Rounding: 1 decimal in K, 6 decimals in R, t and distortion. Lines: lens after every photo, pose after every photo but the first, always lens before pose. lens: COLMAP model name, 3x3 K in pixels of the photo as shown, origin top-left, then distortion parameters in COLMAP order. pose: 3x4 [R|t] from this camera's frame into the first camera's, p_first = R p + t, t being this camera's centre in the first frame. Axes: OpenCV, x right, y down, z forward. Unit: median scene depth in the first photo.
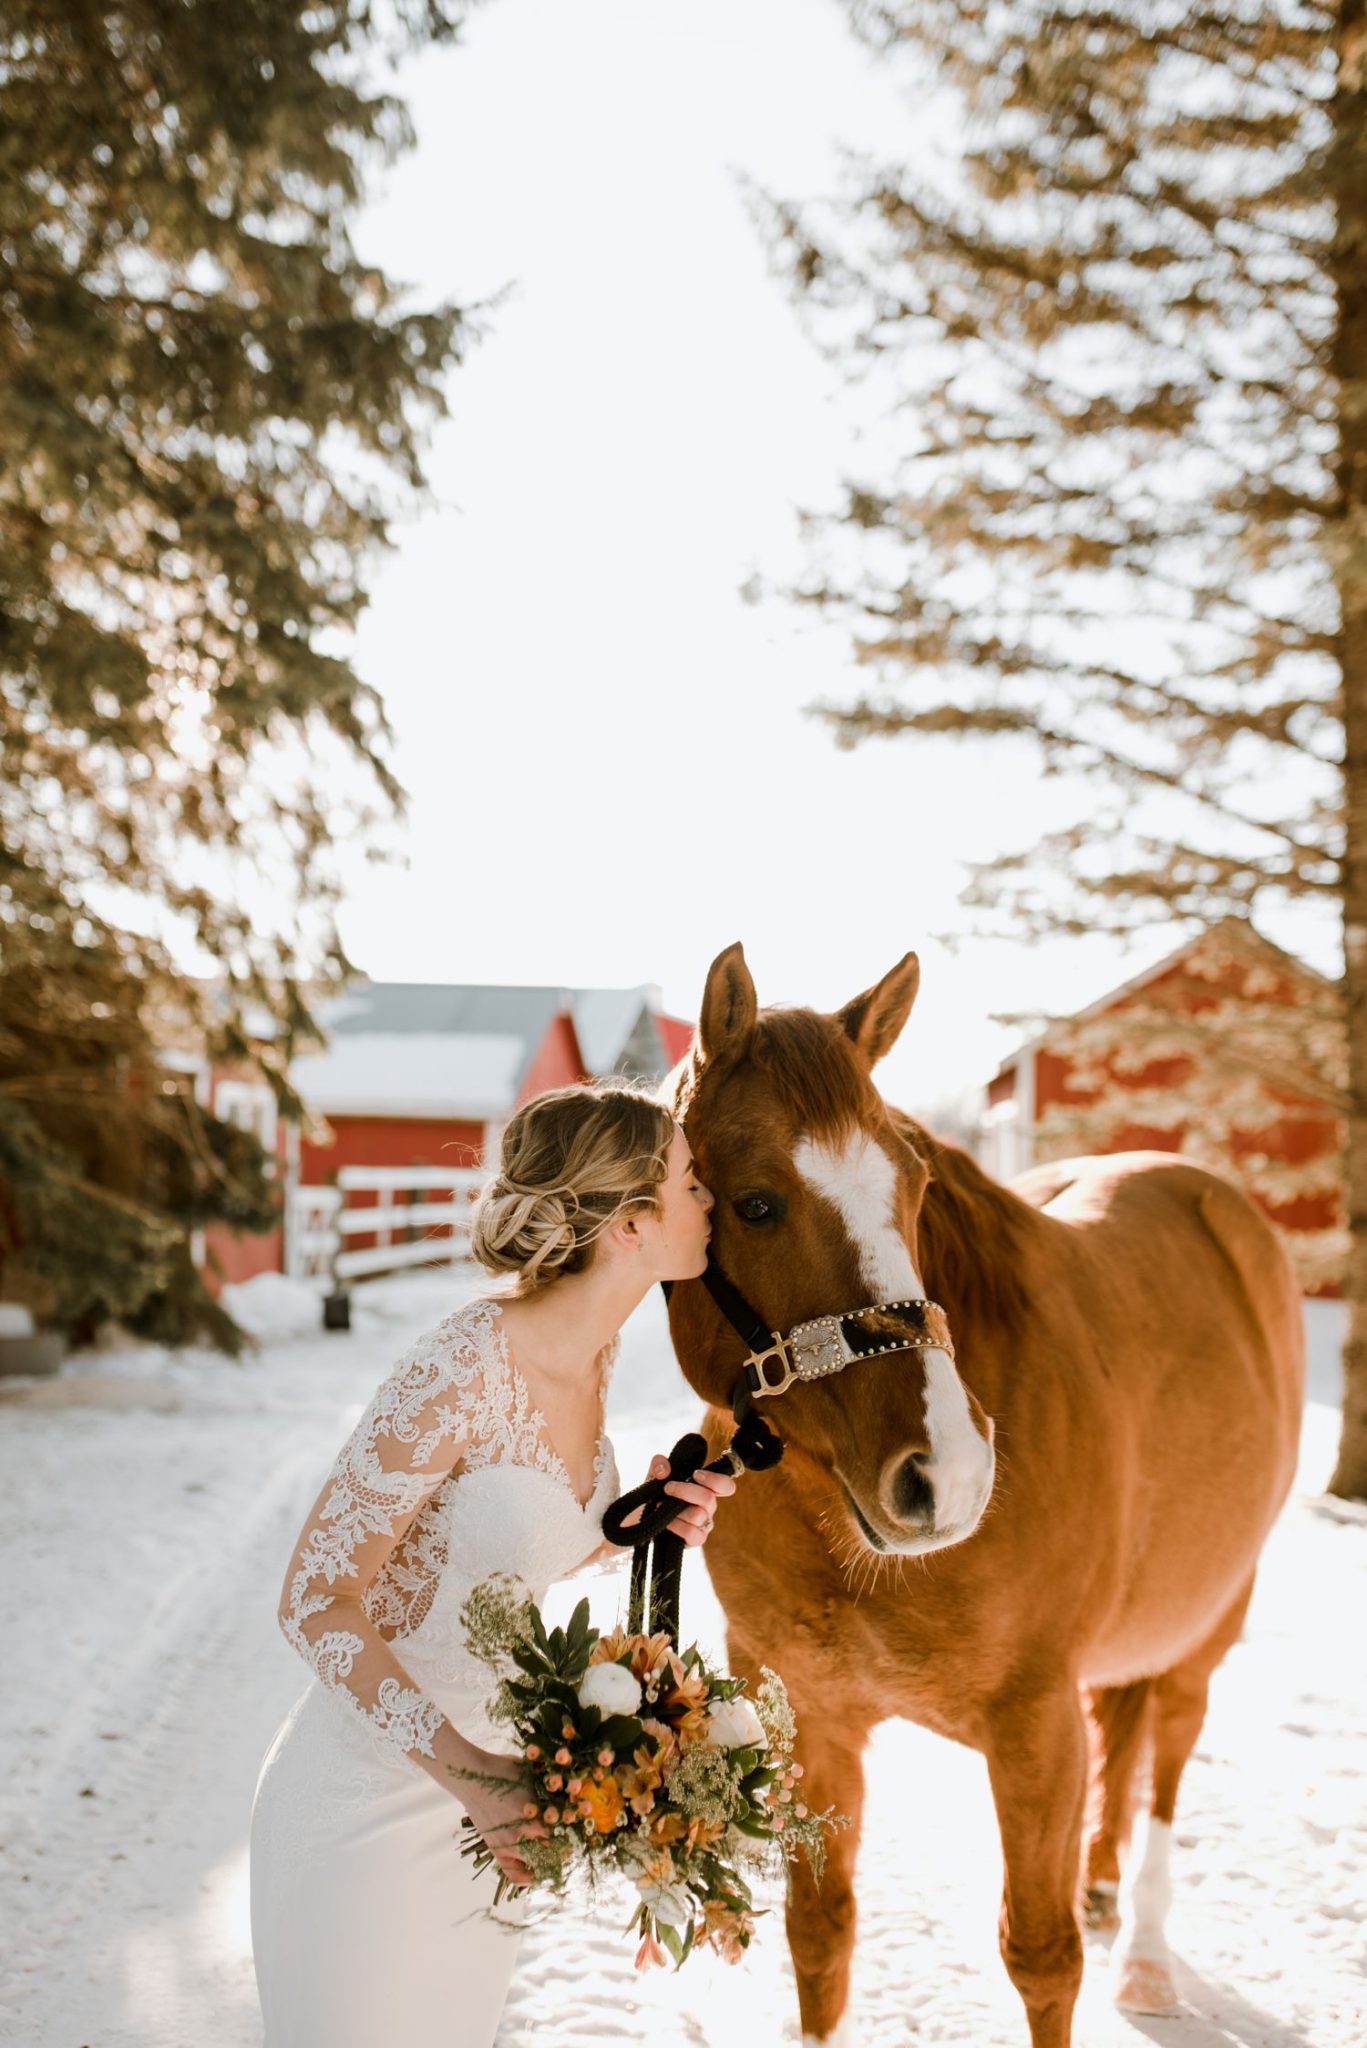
lens RADIAL K [[1982.5, 0, 688.6], [0, 1982.5, 996.3], [0, 0, 1]] dist [0.001107, 0.003592]
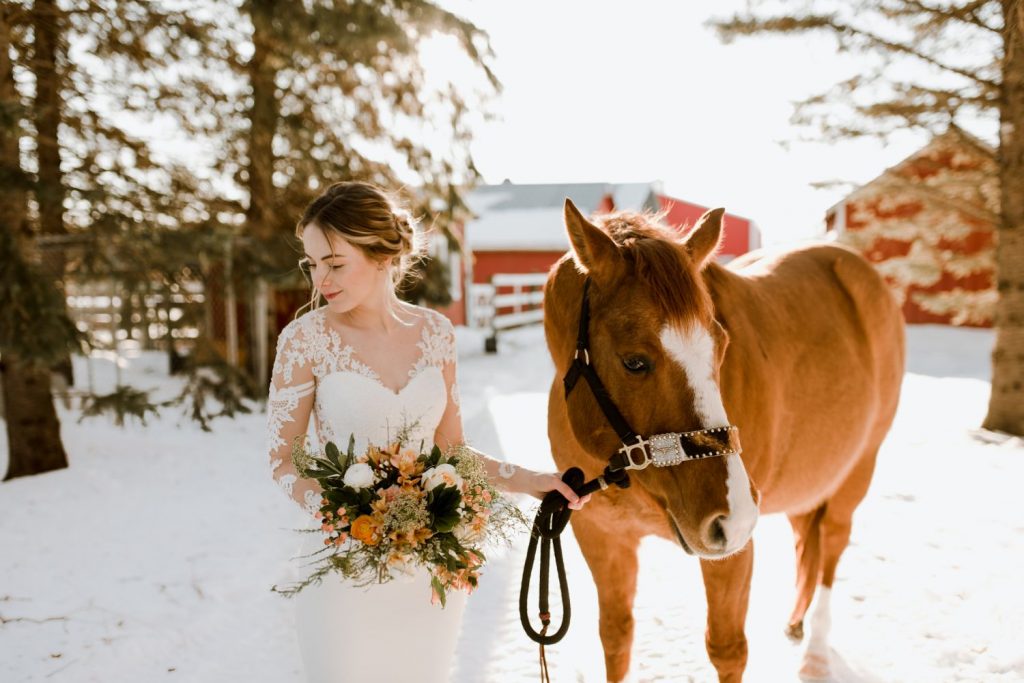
lens RADIAL K [[970.7, 0, 512.0], [0, 970.7, 341.5], [0, 0, 1]] dist [0.002525, -0.020256]
pose [[0.983230, -0.015946, -0.181673, 0.041918], [0.043442, 0.987974, 0.148390, 0.009315], [0.177122, -0.153793, 0.972098, 0.023208]]
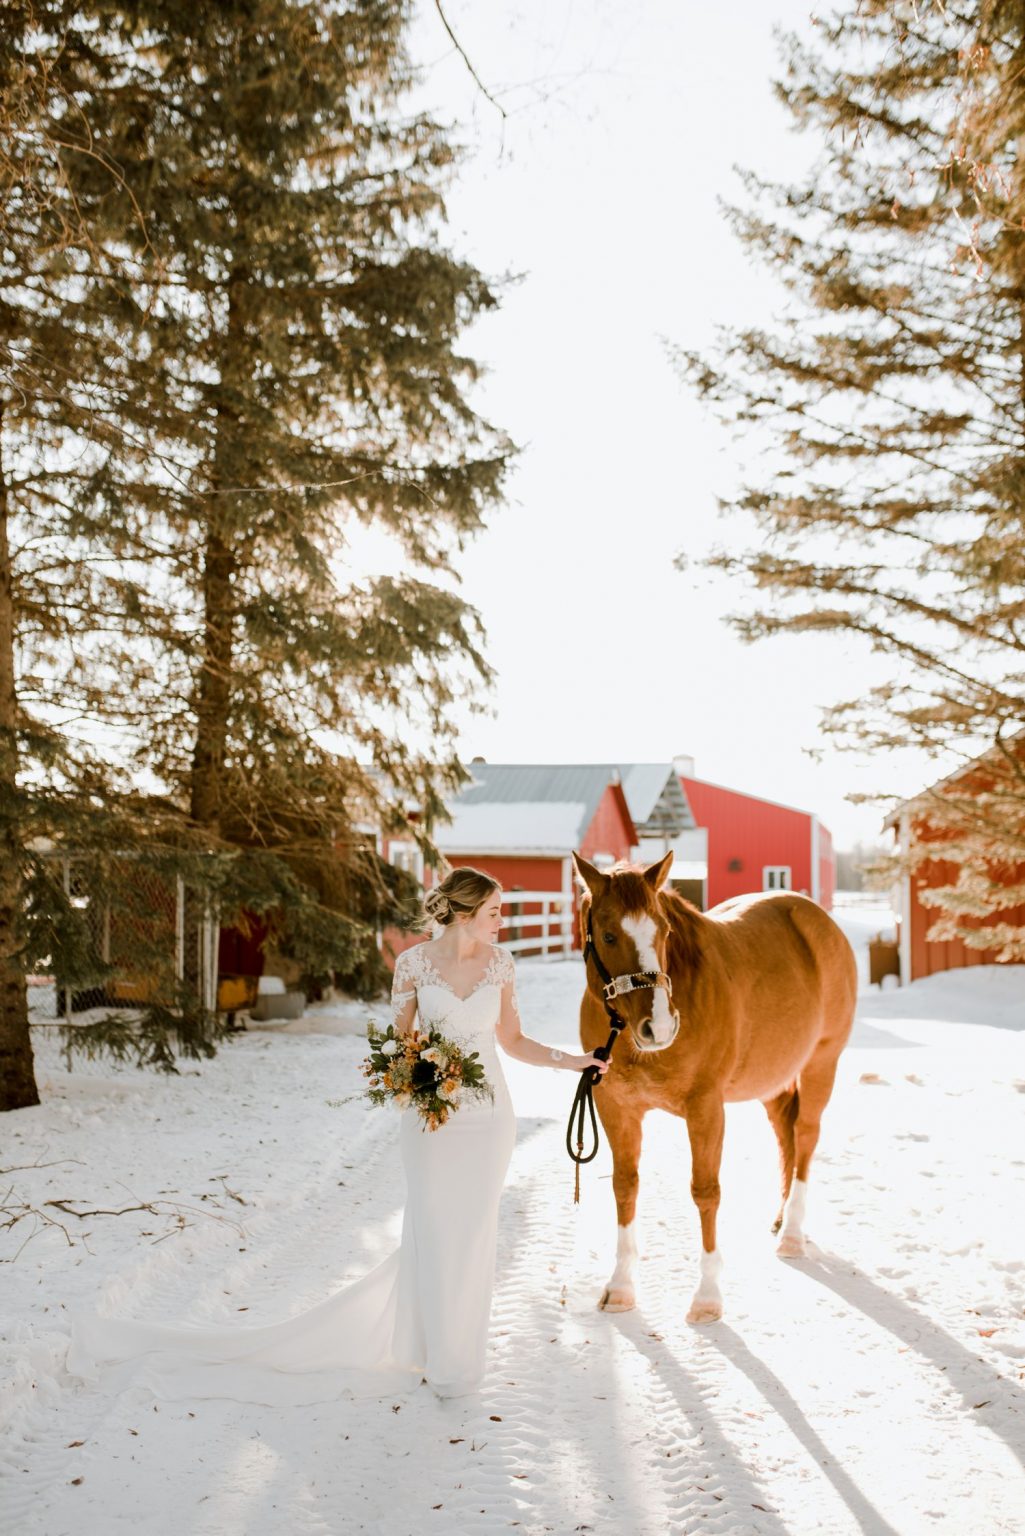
lens RADIAL K [[1486.9, 0, 516.3], [0, 1486.9, 747.2], [0, 0, 1]] dist [0.001107, 0.003592]
pose [[0.989270, -0.025026, -0.143940, 0.063654], [0.024110, 0.999676, -0.008105, -0.029711], [0.144096, 0.004548, 0.989553, -0.278711]]
